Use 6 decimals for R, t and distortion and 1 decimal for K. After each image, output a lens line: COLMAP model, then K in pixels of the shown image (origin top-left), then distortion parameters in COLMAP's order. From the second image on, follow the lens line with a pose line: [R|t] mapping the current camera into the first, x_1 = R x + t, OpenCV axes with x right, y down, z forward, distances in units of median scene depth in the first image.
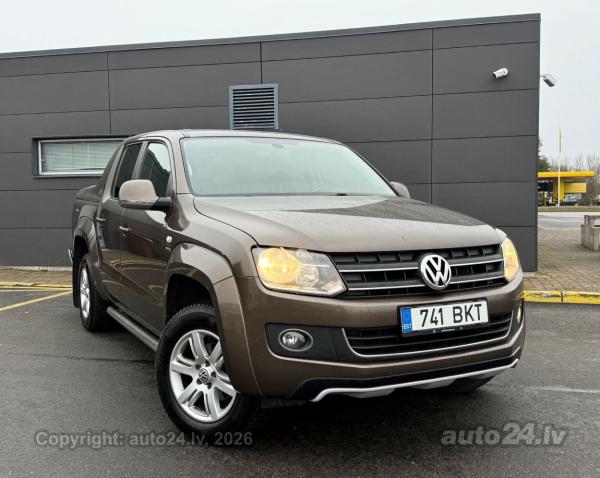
lens RADIAL K [[619.2, 0, 300.0], [0, 619.2, 239.0], [0, 0, 1]] dist [0.075967, 0.002794]
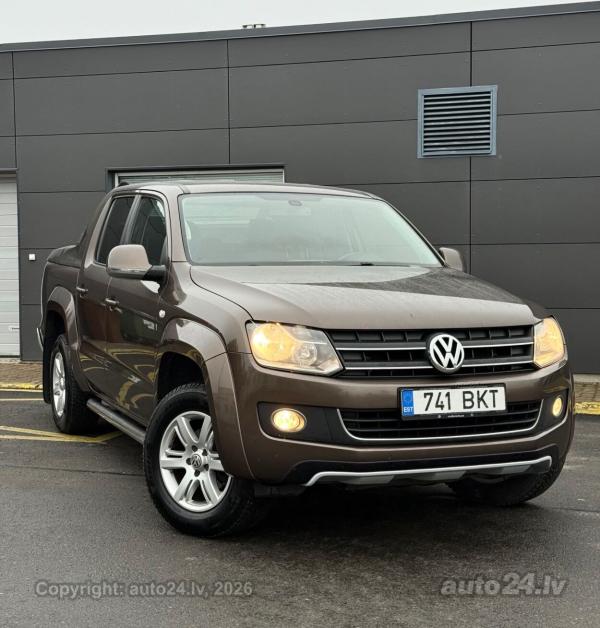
lens RADIAL K [[1023.6, 0, 299.6], [0, 1023.6, 332.2], [0, 0, 1]] dist [0.020054, 0.958555]
pose [[0.996119, 0.019595, -0.085812, 0.133695], [-0.019064, 0.999794, 0.007008, 0.015666], [0.085932, -0.005345, 0.996287, -0.527651]]
